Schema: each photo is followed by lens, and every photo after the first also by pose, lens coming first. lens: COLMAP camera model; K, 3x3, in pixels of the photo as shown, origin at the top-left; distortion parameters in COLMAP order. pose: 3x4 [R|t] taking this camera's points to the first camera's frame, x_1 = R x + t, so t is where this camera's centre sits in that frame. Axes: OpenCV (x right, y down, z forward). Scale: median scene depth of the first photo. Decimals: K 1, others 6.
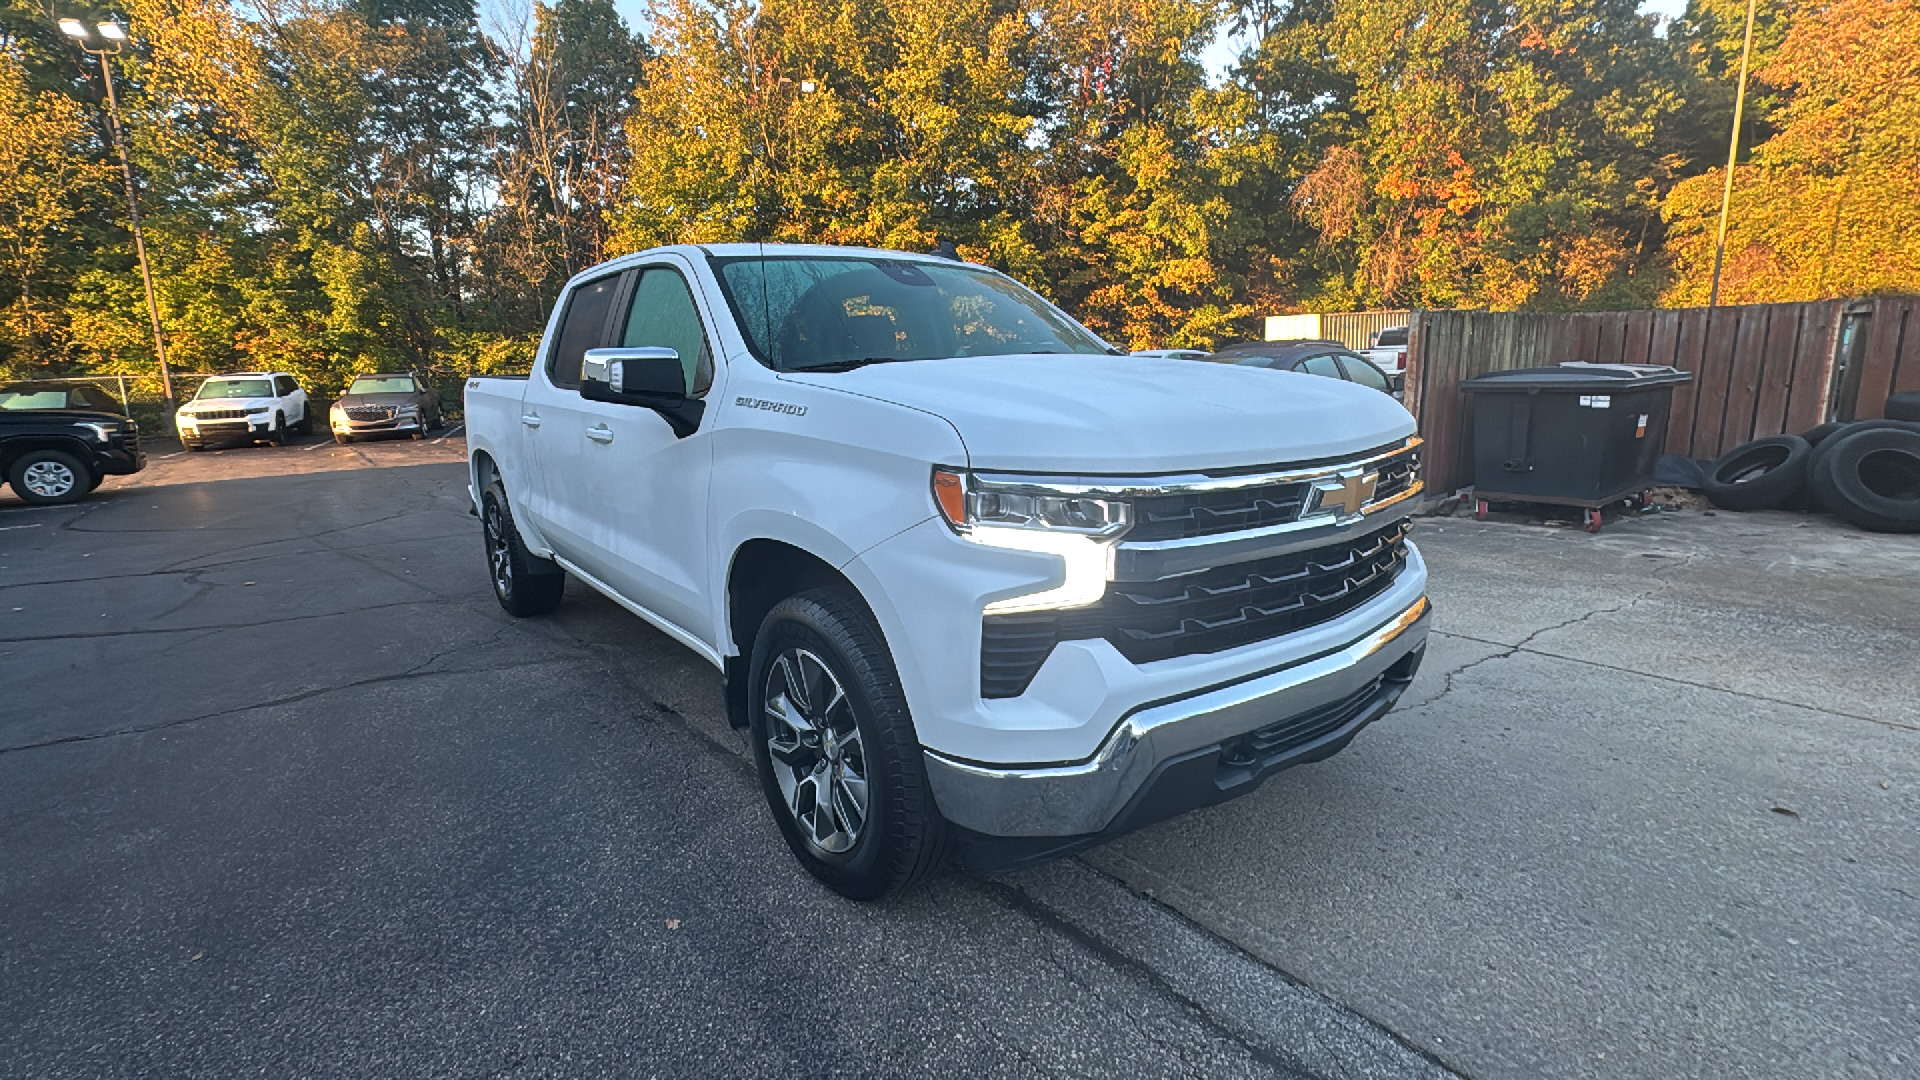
lens RADIAL K [[874.5, 0, 962.6], [0, 874.5, 534.5], [0, 0, 1]] dist [0.001515, -0.001470]
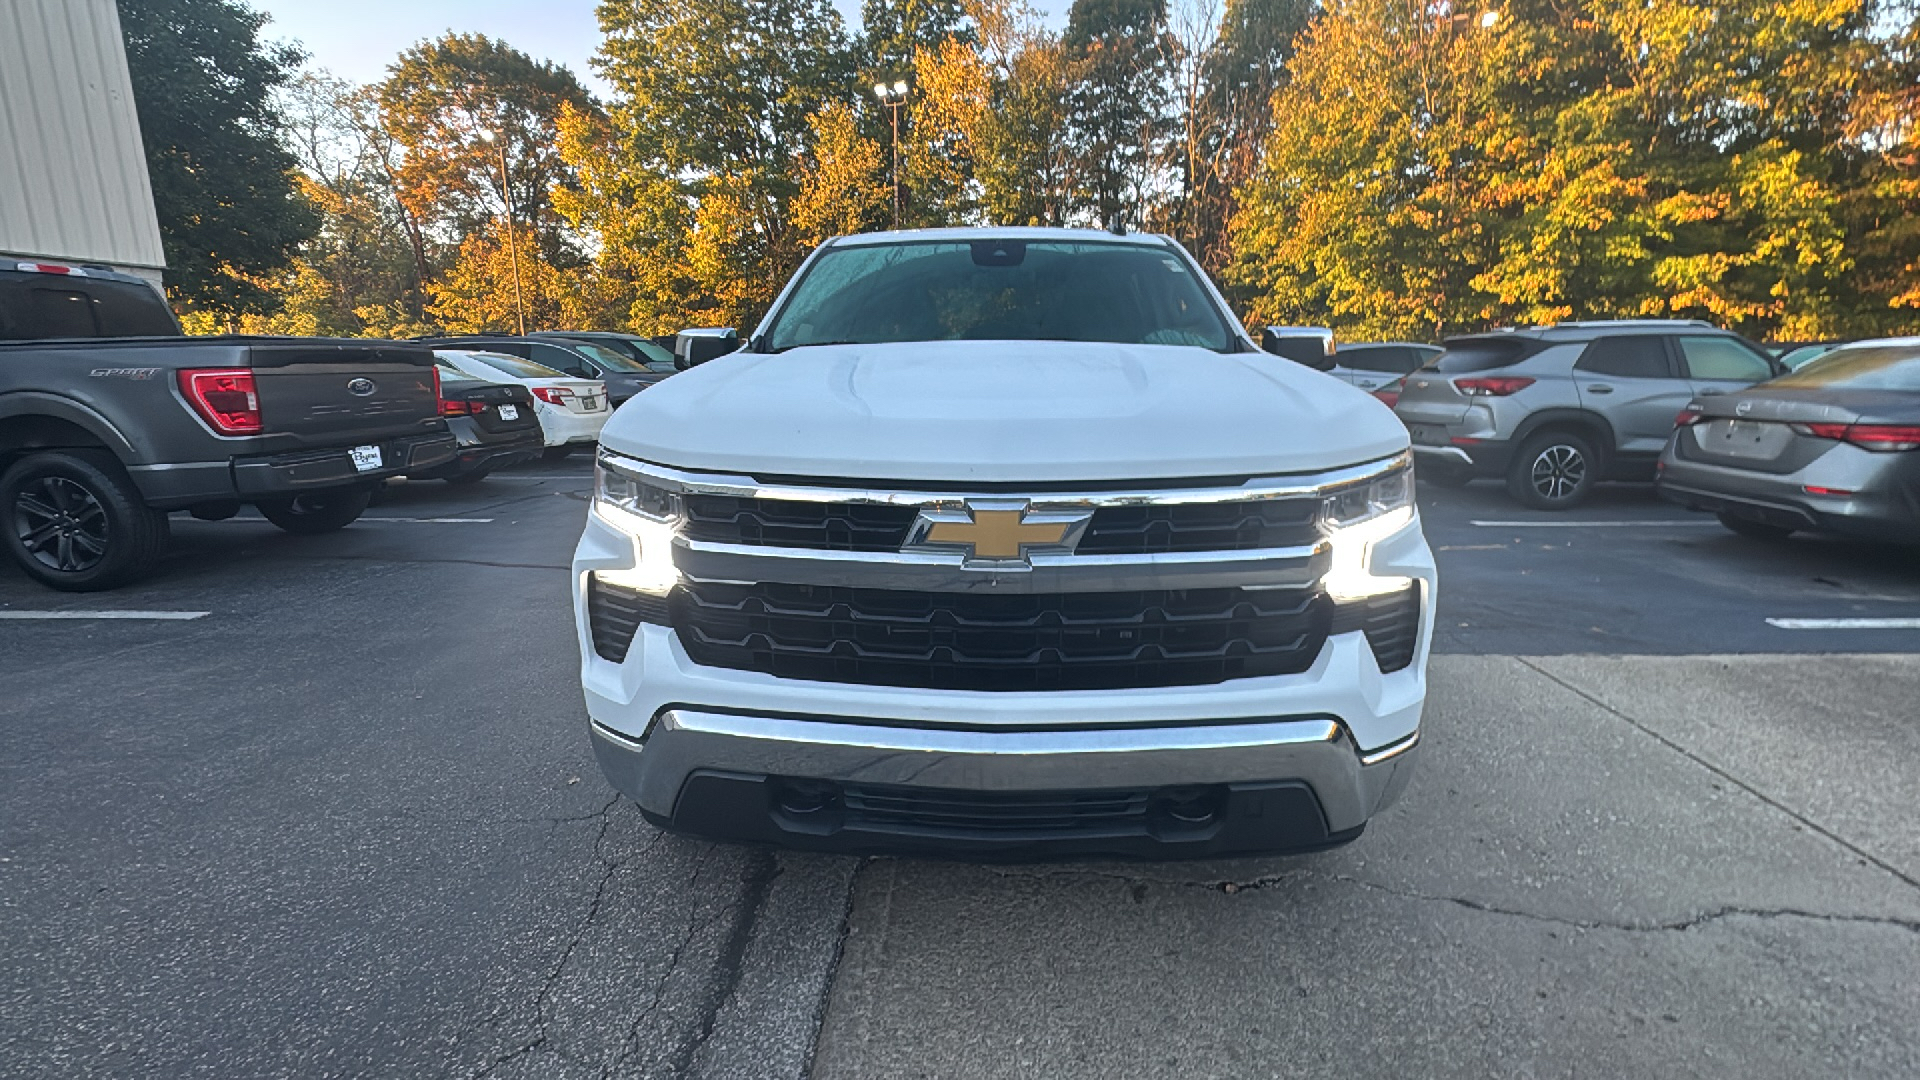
lens RADIAL K [[874.5, 0, 957.6], [0, 874.5, 534.9], [0, 0, 1]] dist [0.001515, -0.001470]
pose [[0.750276, 0.164333, -0.640375, 0.072392], [-0.147383, 0.985814, 0.080304, -0.008121], [0.644487, 0.034130, 0.763853, 0.031320]]
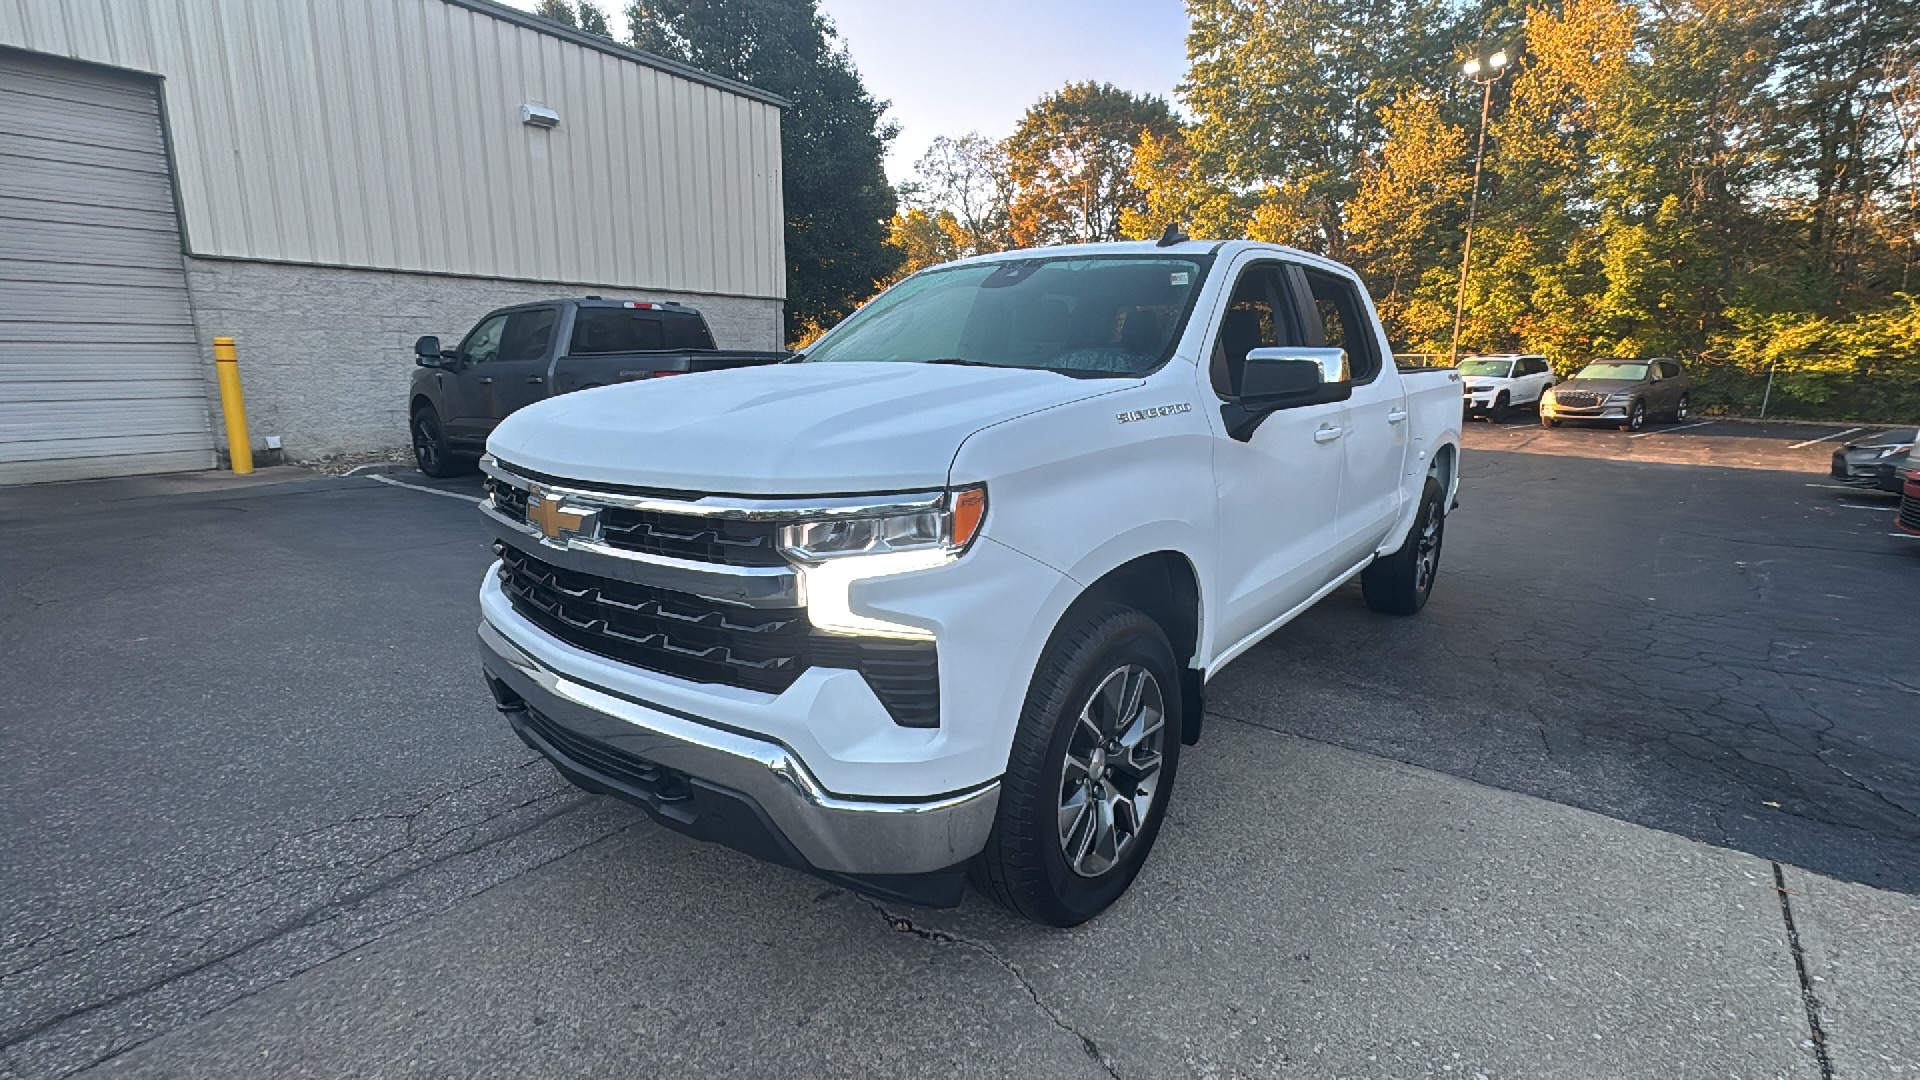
lens RADIAL K [[874.5, 0, 958.8], [0, 874.5, 536.8], [0, 0, 1]] dist [0.001515, -0.001470]
pose [[0.207932, 0.226165, -0.951637, 0.120738], [-0.203424, 0.961628, 0.184092, -0.025060], [0.956757, 0.155307, 0.245961, 0.101842]]
